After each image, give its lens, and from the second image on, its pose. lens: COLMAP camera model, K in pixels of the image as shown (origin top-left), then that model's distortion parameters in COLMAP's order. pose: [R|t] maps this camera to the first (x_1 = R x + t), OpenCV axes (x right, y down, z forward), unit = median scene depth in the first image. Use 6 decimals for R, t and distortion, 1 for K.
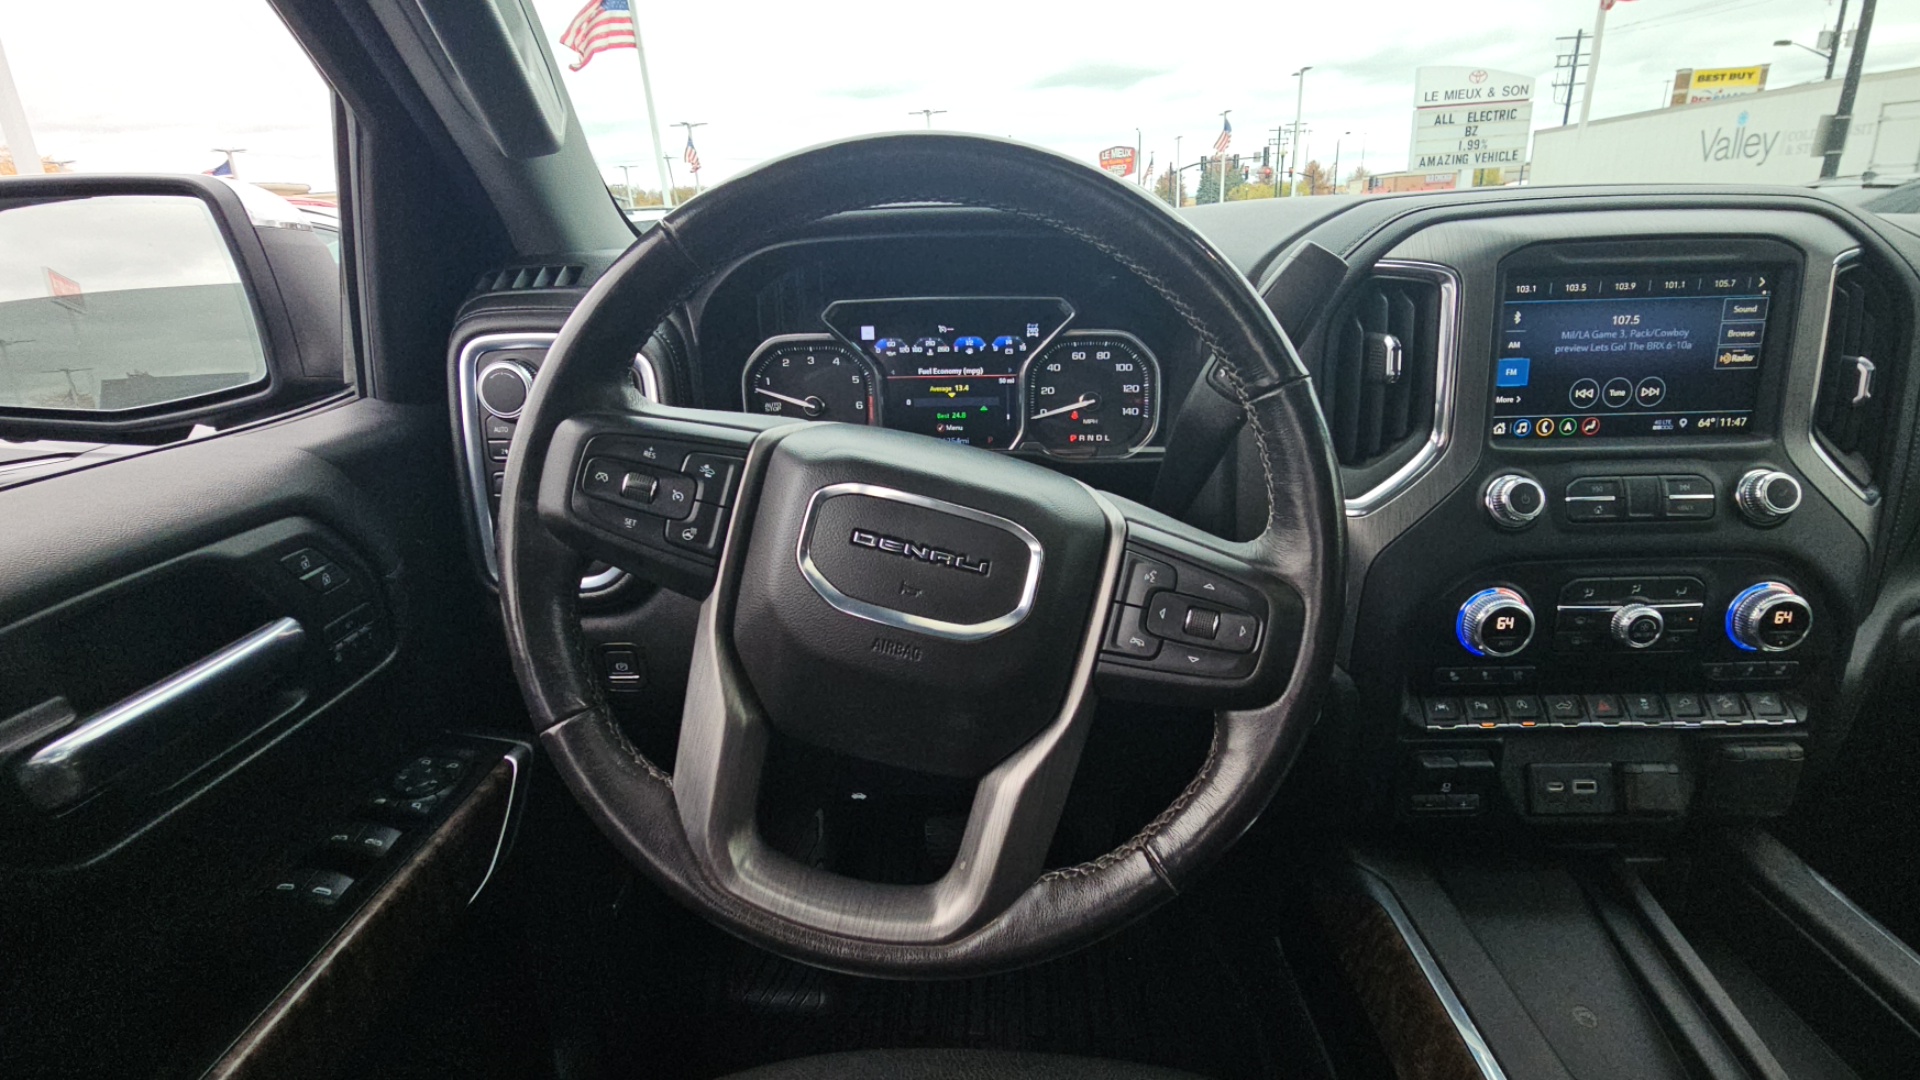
lens RADIAL K [[858.4, 0, 981.9], [0, 858.4, 543.0], [0, 0, 1]] dist [0.007280, -0.005274]
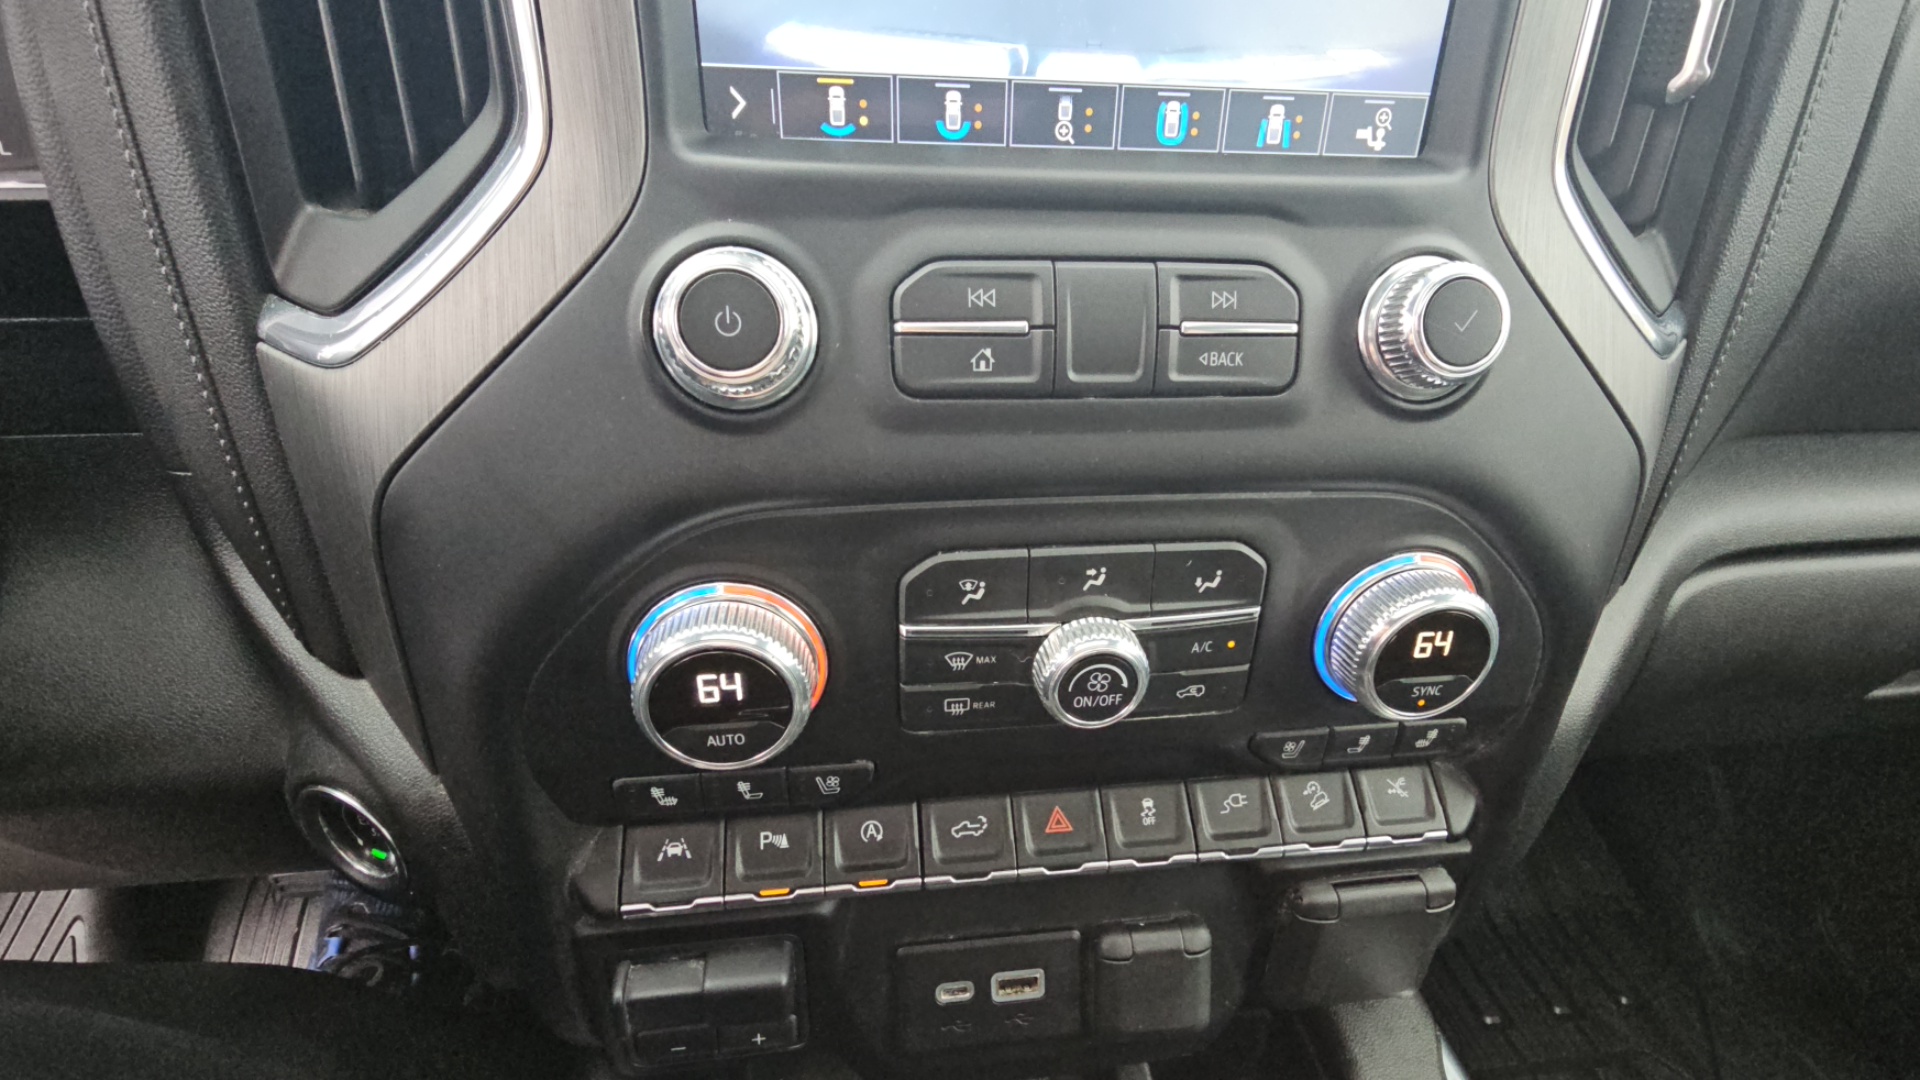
lens RADIAL K [[858.4, 0, 981.4], [0, 858.4, 545.3], [0, 0, 1]] dist [0.007280, -0.005274]
pose [[0.986002, -0.019405, 0.165601, 0.523220], [-0.012589, 0.981705, 0.189994, -0.024955], [-0.166258, -0.189419, 0.967718, 0.521921]]
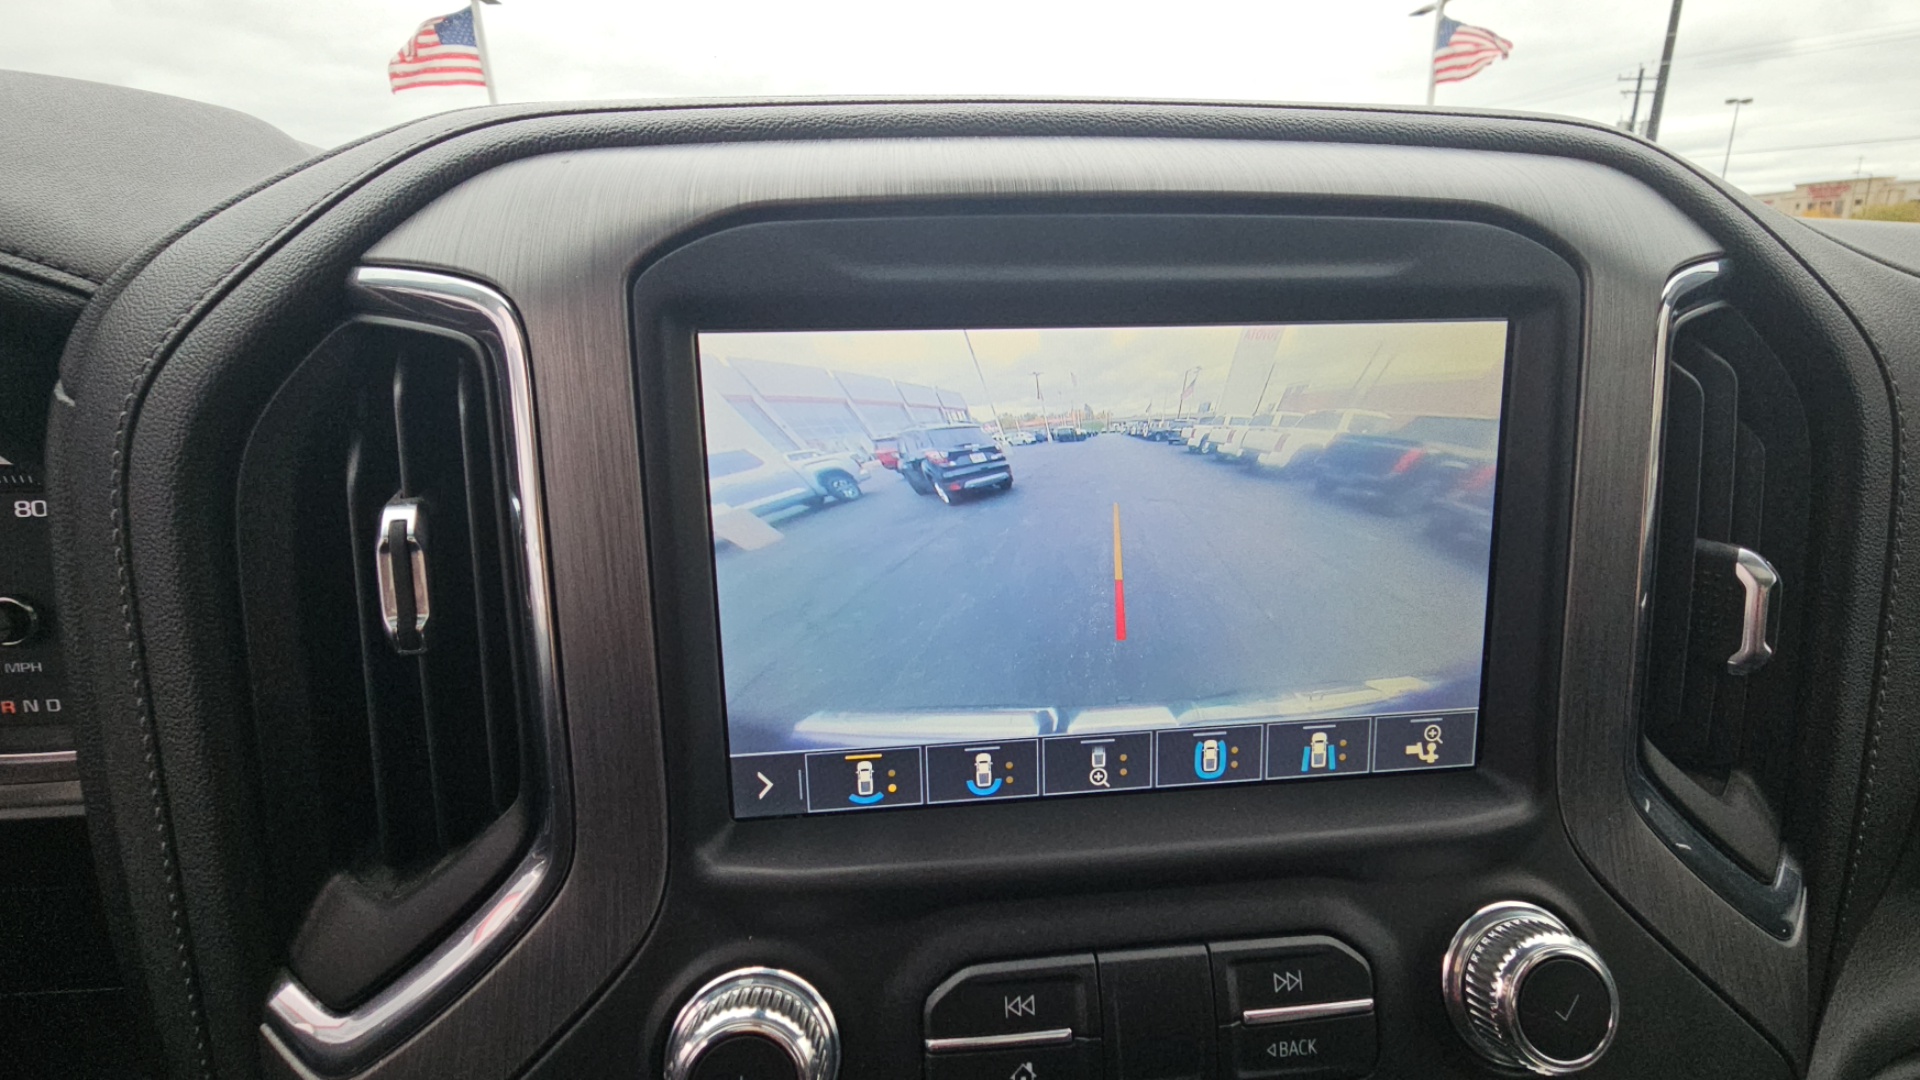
lens RADIAL K [[858.4, 0, 983.6], [0, 858.4, 543.6], [0, 0, 1]] dist [0.007280, -0.005274]
pose [[0.992802, -0.017419, 0.118490, 0.532178], [0.024027, 0.998221, -0.054570, -0.168268], [-0.117329, 0.057025, 0.991455, 0.546252]]
